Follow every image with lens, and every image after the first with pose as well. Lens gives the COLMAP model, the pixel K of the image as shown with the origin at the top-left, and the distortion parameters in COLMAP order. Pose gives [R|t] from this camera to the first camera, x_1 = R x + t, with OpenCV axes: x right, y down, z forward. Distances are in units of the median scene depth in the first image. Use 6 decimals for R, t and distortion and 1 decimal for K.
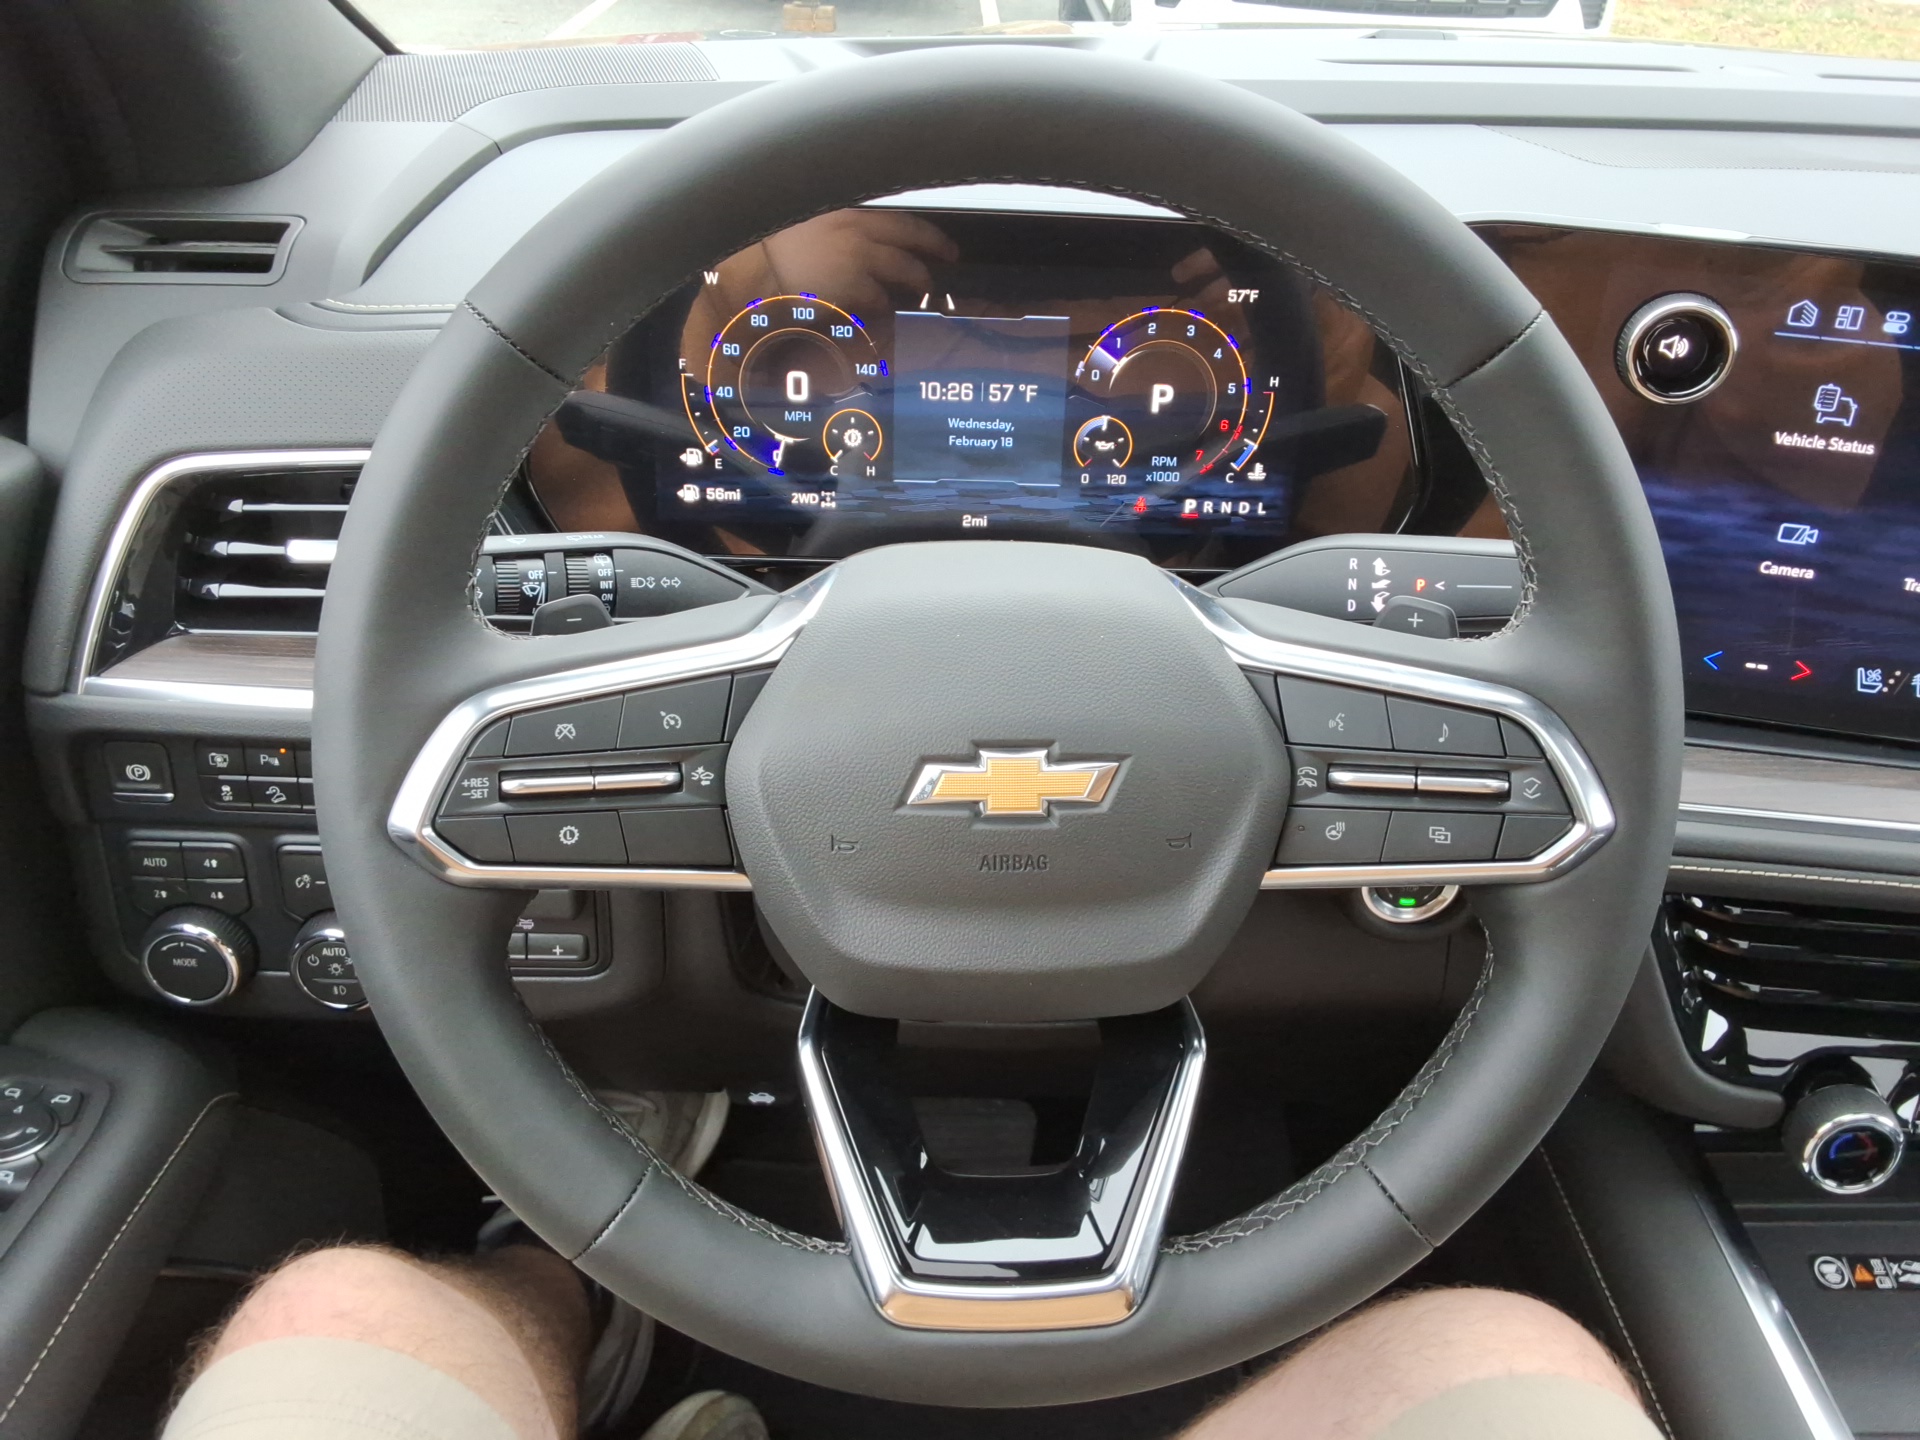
lens RADIAL K [[1541.8, 0, 975.1], [0, 1541.8, 706.9], [0, 0, 1]] dist [0.188670, -0.358698]
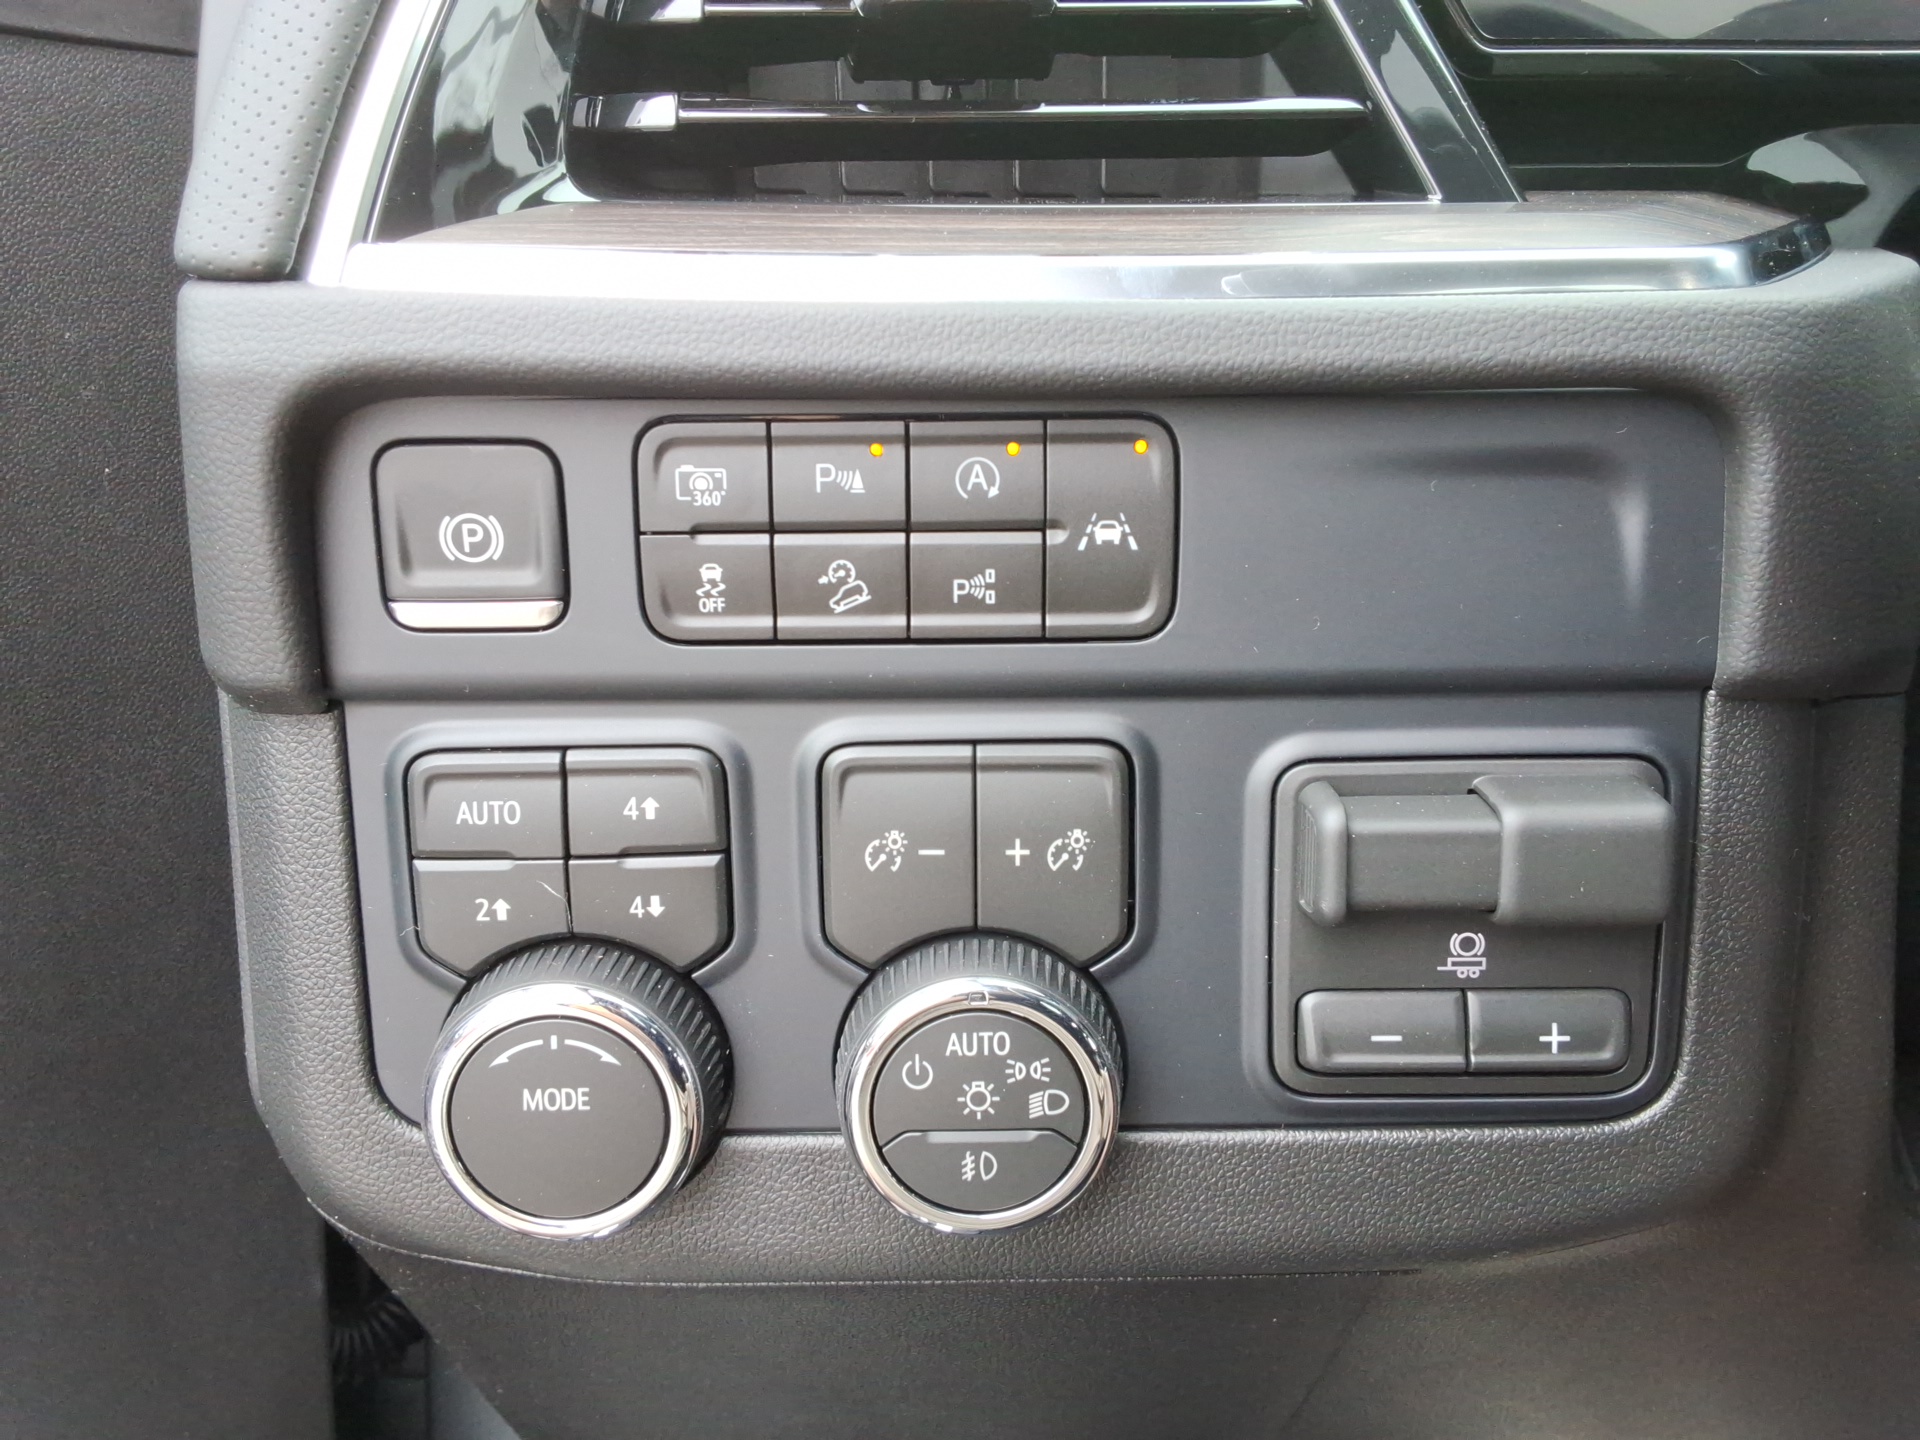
lens RADIAL K [[1544.9, 0, 986.9], [0, 1544.9, 694.8], [0, 0, 1]] dist [0.109042, -0.182670]
pose [[0.998747, -0.049257, -0.008869, -0.404218], [0.045683, 0.969578, -0.240482, 0.165812], [0.020445, 0.239776, 0.970613, 0.653670]]
